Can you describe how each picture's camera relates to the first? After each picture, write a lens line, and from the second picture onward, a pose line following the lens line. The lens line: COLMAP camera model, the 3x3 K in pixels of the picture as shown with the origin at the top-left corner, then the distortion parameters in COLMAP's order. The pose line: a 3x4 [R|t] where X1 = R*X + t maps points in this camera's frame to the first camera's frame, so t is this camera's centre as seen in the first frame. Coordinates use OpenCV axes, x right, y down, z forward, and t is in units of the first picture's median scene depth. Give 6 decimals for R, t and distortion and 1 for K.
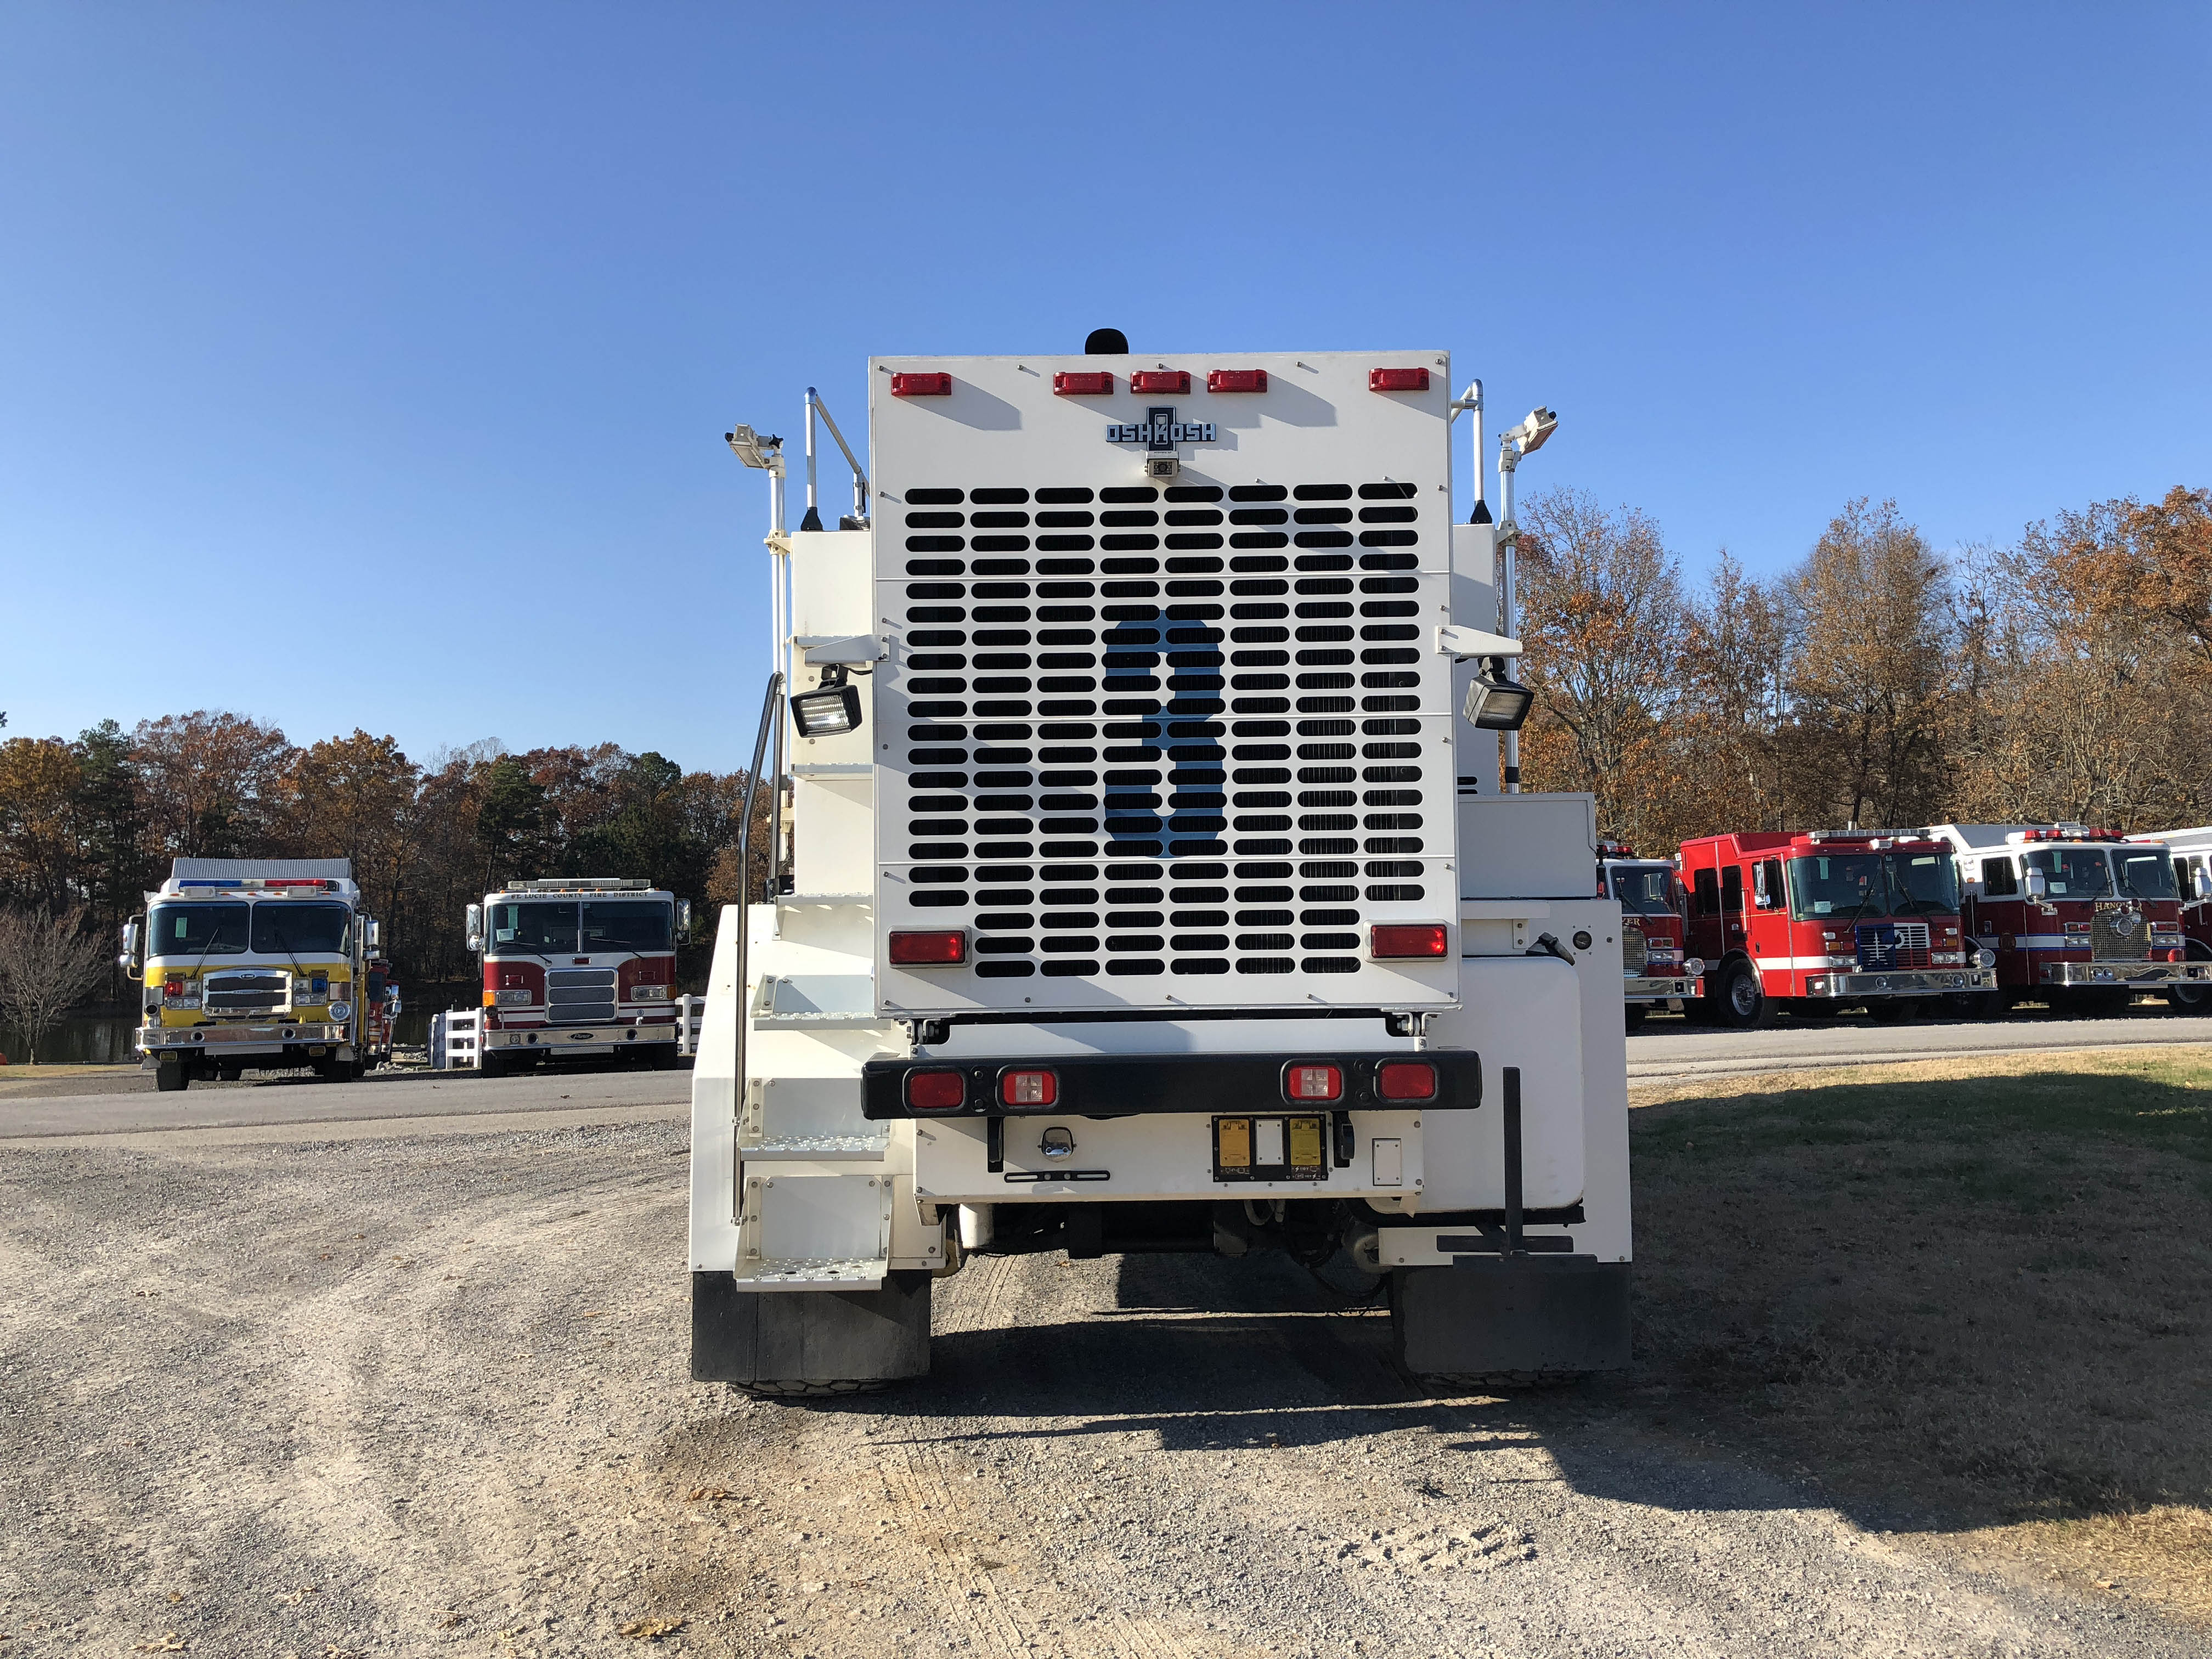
lens RADIAL K [[1740.5, 0, 1170.3], [0, 1740.5, 827.7], [0, 0, 1]] dist [0.158673, -0.125474]
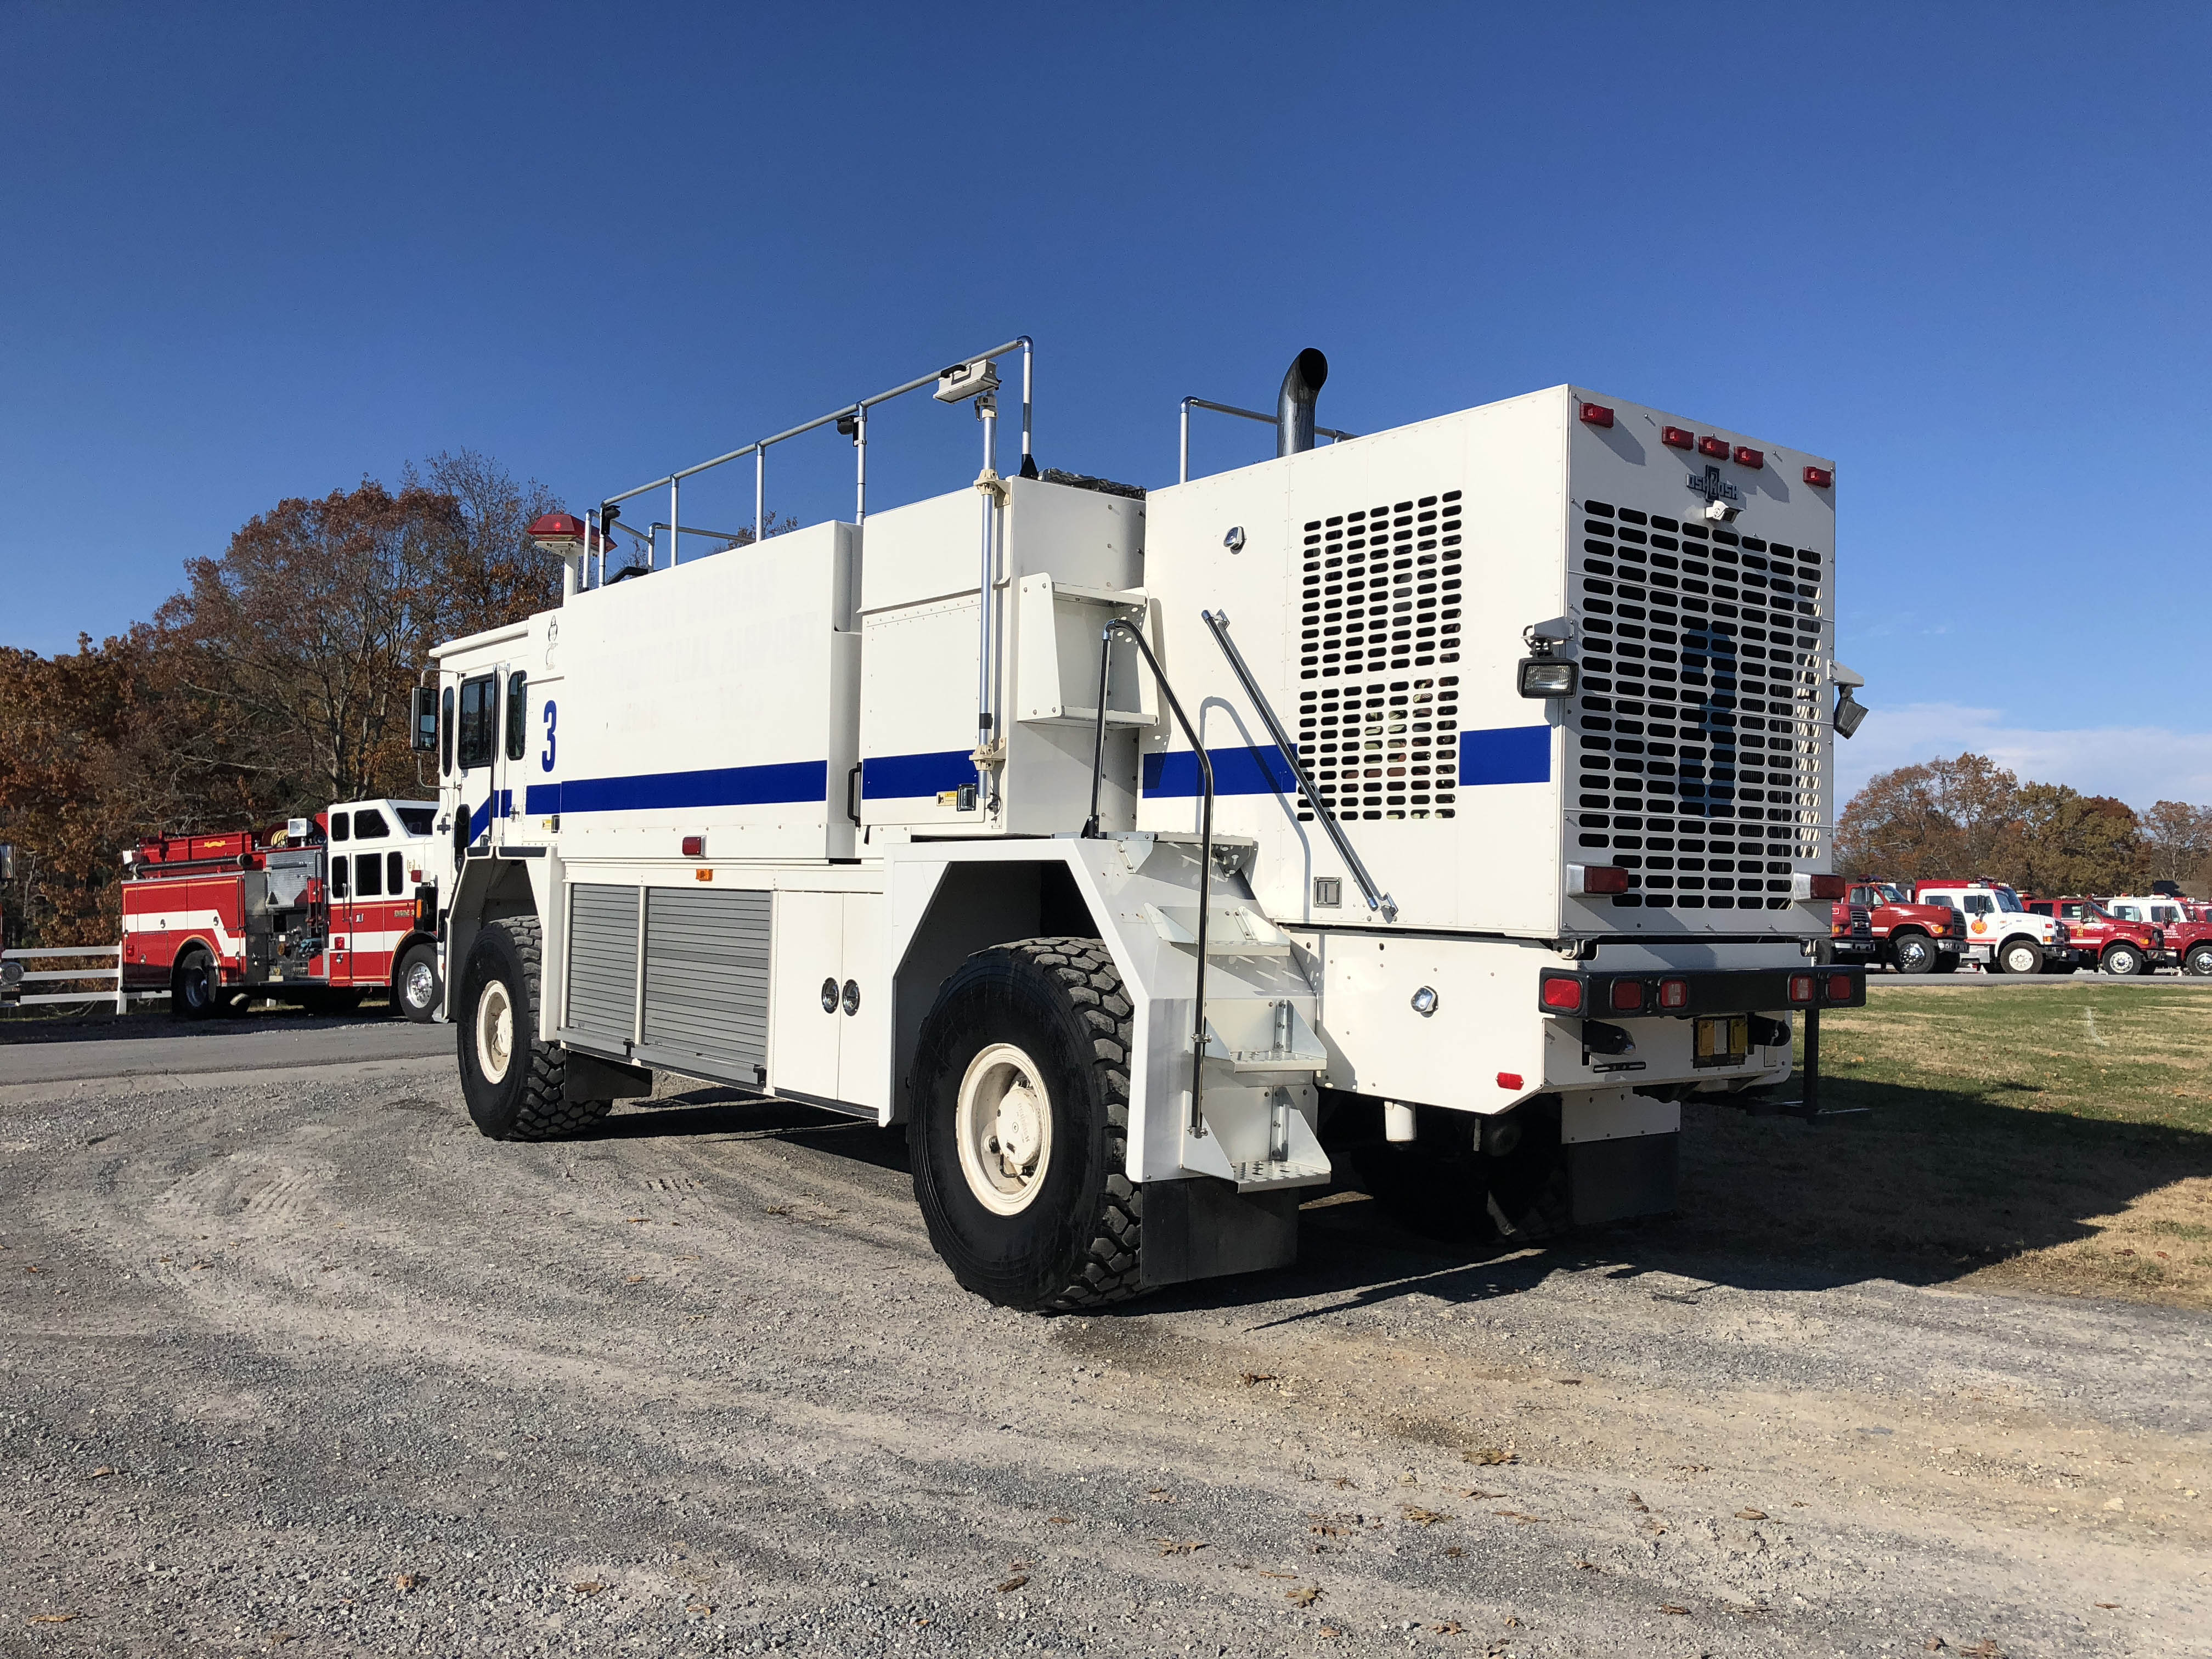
lens RADIAL K [[1791.2, 0, 1086.5], [0, 1791.2, 814.9], [0, 0, 1]] dist [0.111805, -0.246286]
pose [[0.789857, 0.054478, 0.610867, -1.174029], [-0.059004, 0.998177, -0.012726, 0.059459], [-0.610446, -0.025992, 0.791631, 0.224056]]
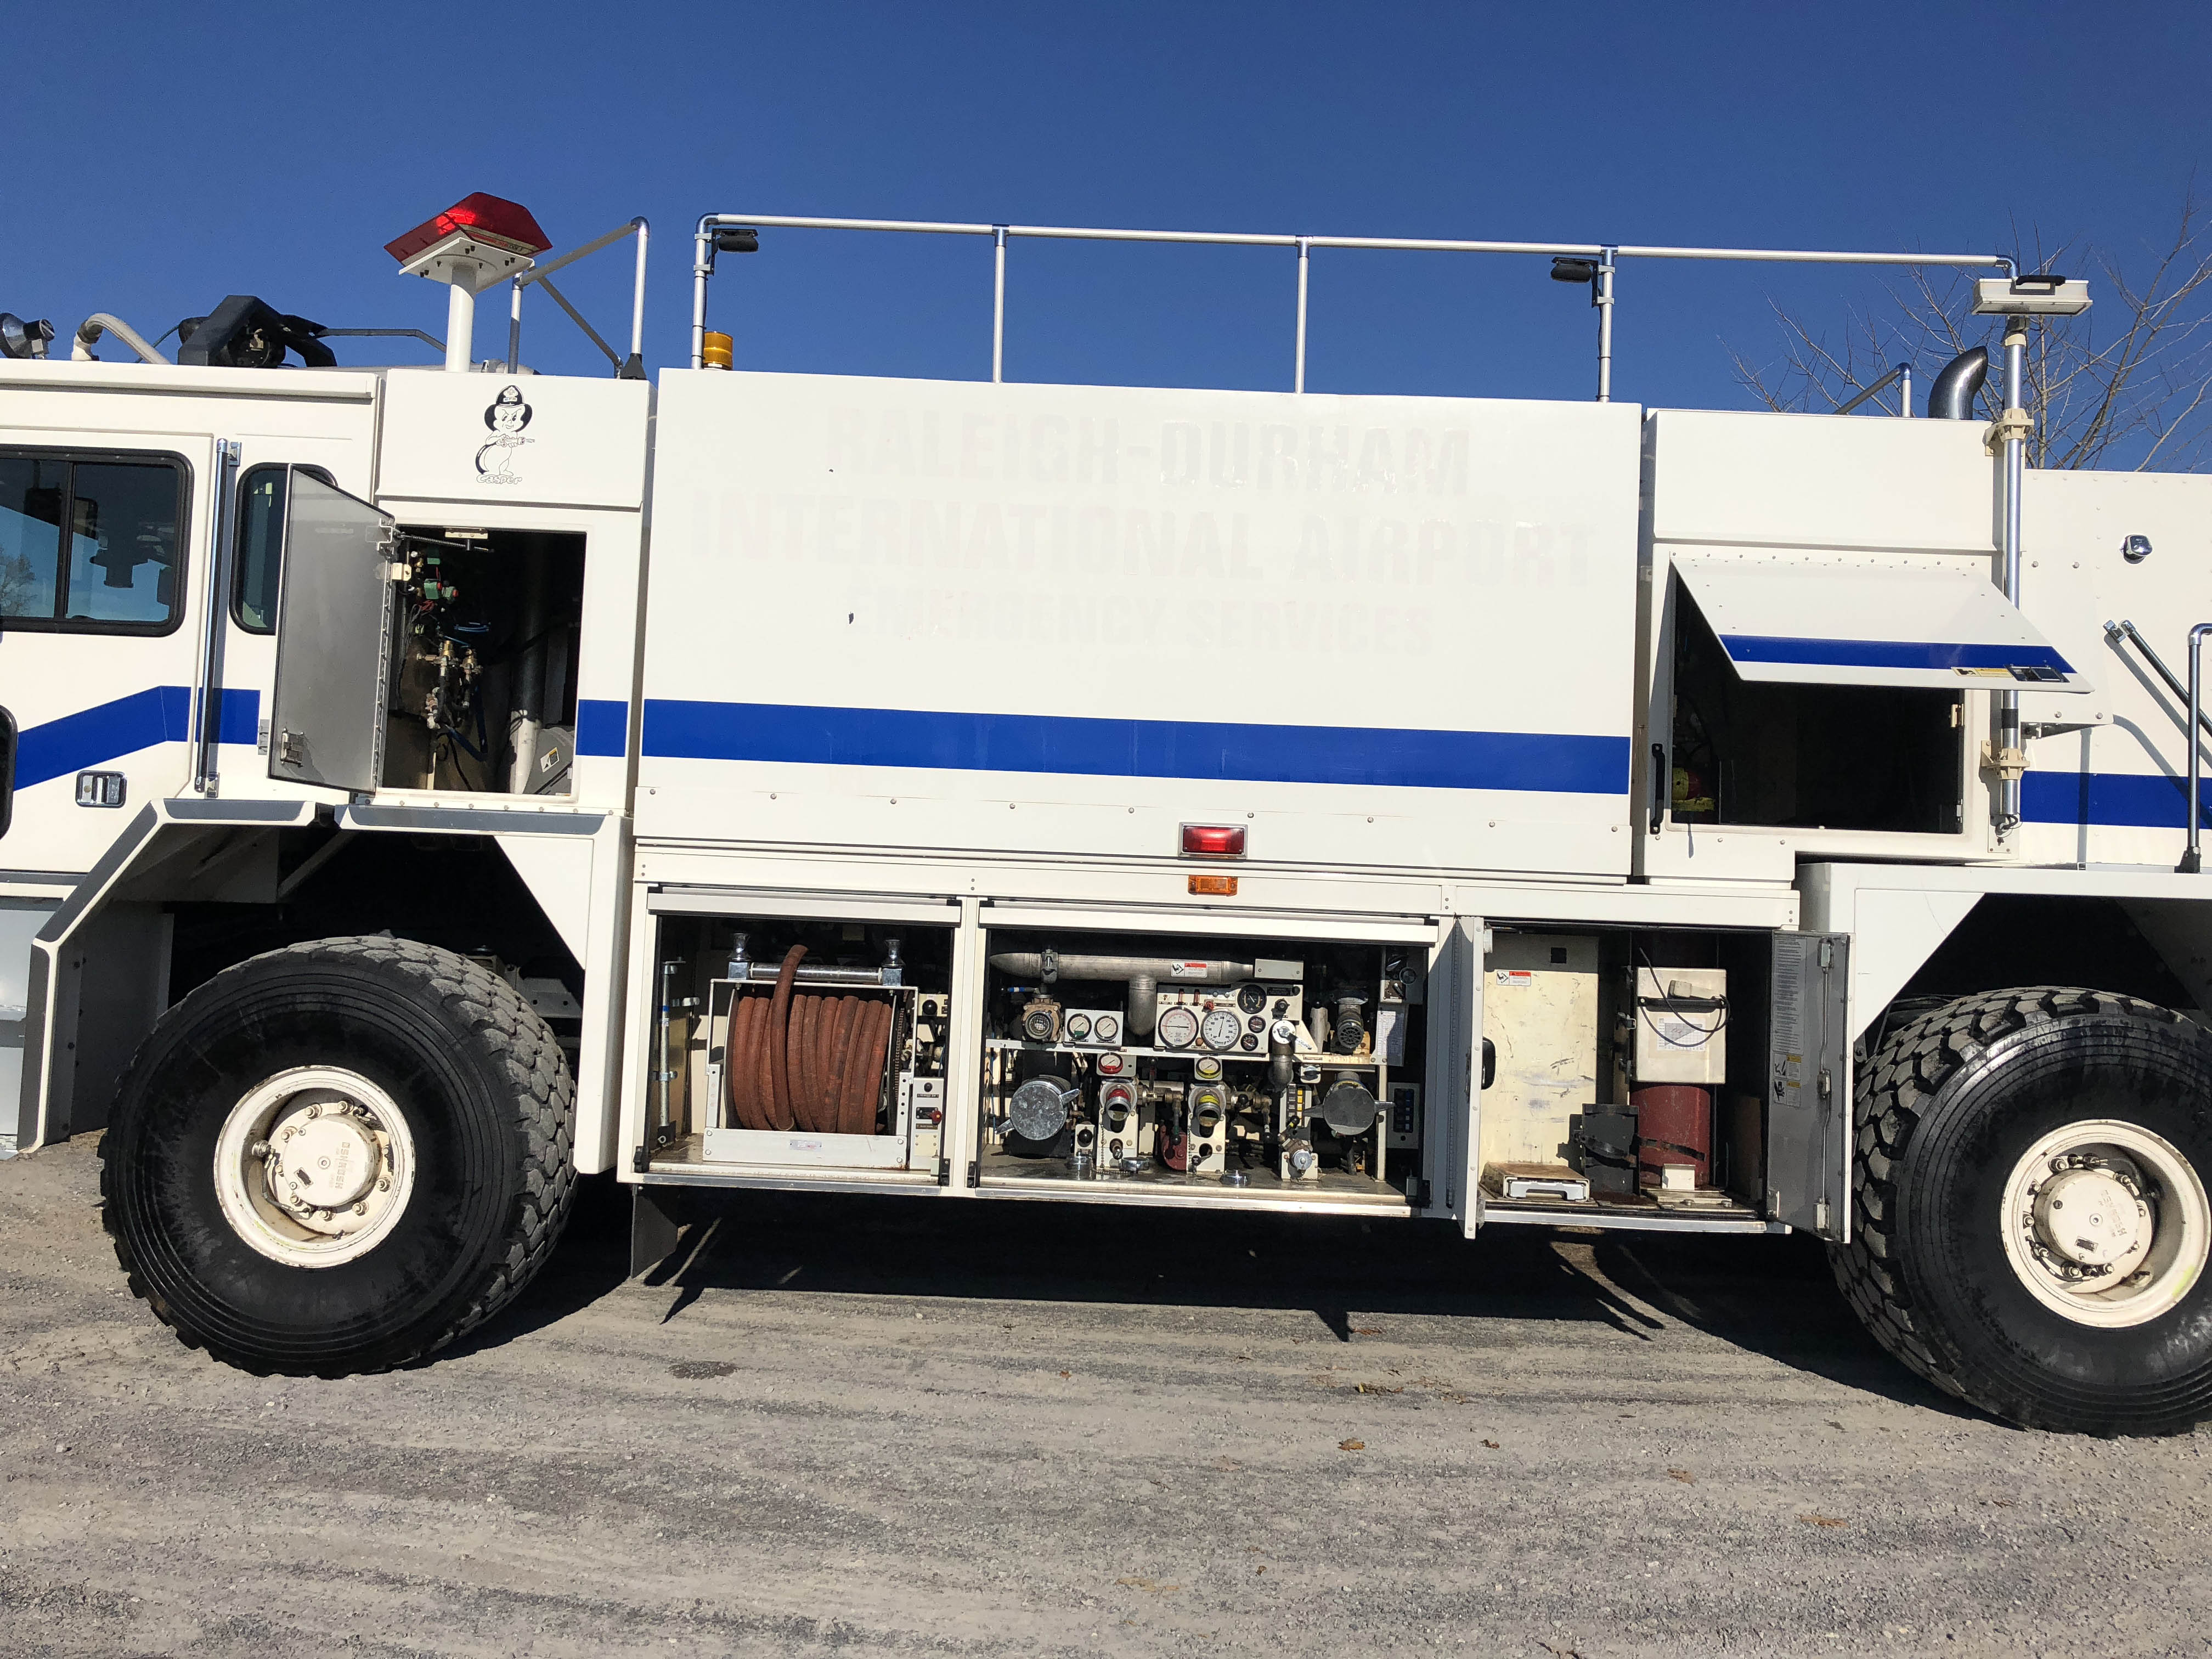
lens RADIAL K [[1803.9, 0, 1106.0], [0, 1803.9, 829.5], [0, 0, 1]] dist [0.006954, 0.002655]
pose [[0.010010, 0.062263, 0.998010, -1.535854], [-0.083199, 0.994651, -0.061219, 0.163165], [-0.996483, -0.082421, 0.015137, 1.996306]]
